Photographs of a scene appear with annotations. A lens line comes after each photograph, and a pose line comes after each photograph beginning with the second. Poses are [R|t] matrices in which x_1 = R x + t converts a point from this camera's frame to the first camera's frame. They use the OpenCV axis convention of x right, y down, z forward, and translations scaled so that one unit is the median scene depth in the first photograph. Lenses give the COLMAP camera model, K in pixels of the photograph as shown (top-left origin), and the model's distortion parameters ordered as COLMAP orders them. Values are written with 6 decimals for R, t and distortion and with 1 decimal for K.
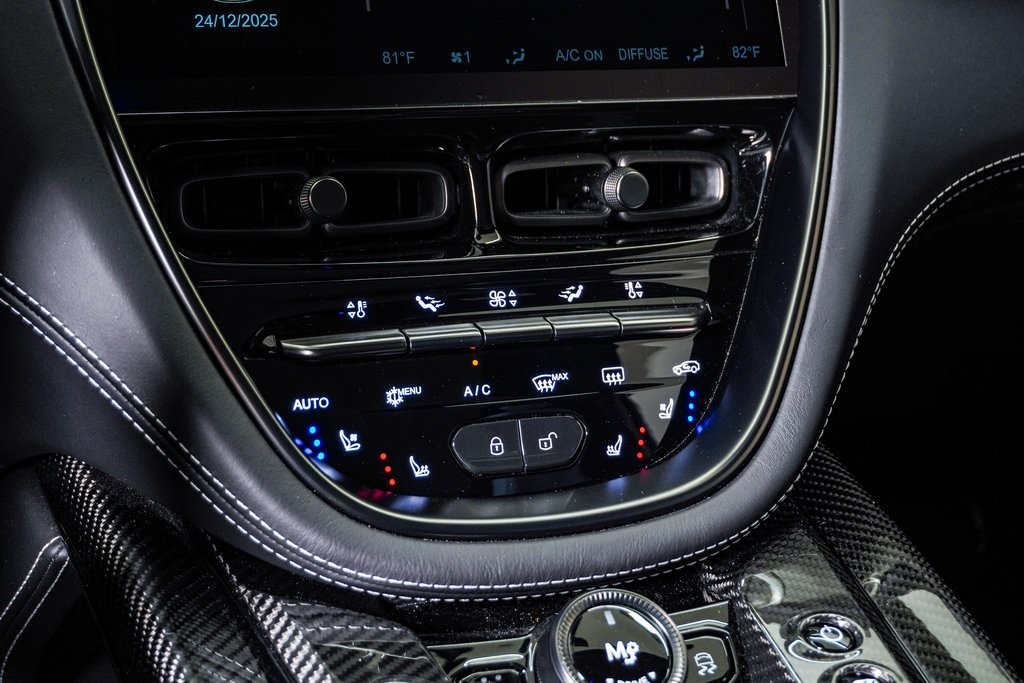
lens RADIAL K [[1859.7, 0, 504.5], [0, 1859.7, 337.1], [0, 0, 1]] dist [-0.046052, 0.000000]
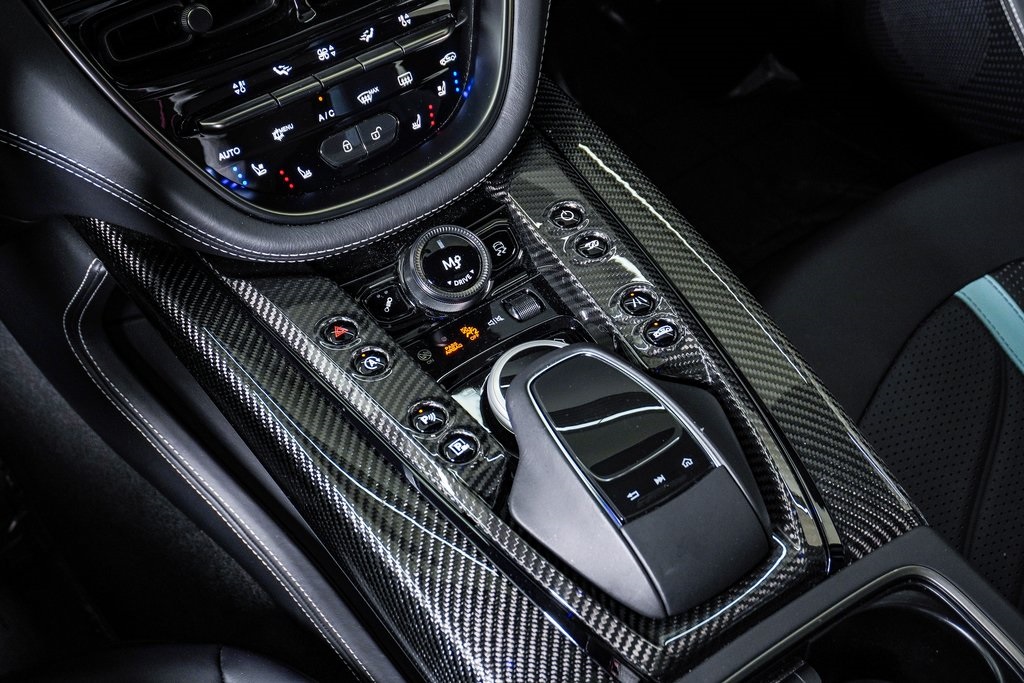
lens RADIAL K [[1368.7, 0, 505.3], [0, 1368.7, 347.0], [0, 0, 1]] dist [0.018883, 0.000000]
pose [[0.965974, -0.251326, 0.061072, 0.012088], [0.207262, 0.893446, 0.398493, -0.232842], [-0.154717, -0.372276, 0.915136, -0.183296]]
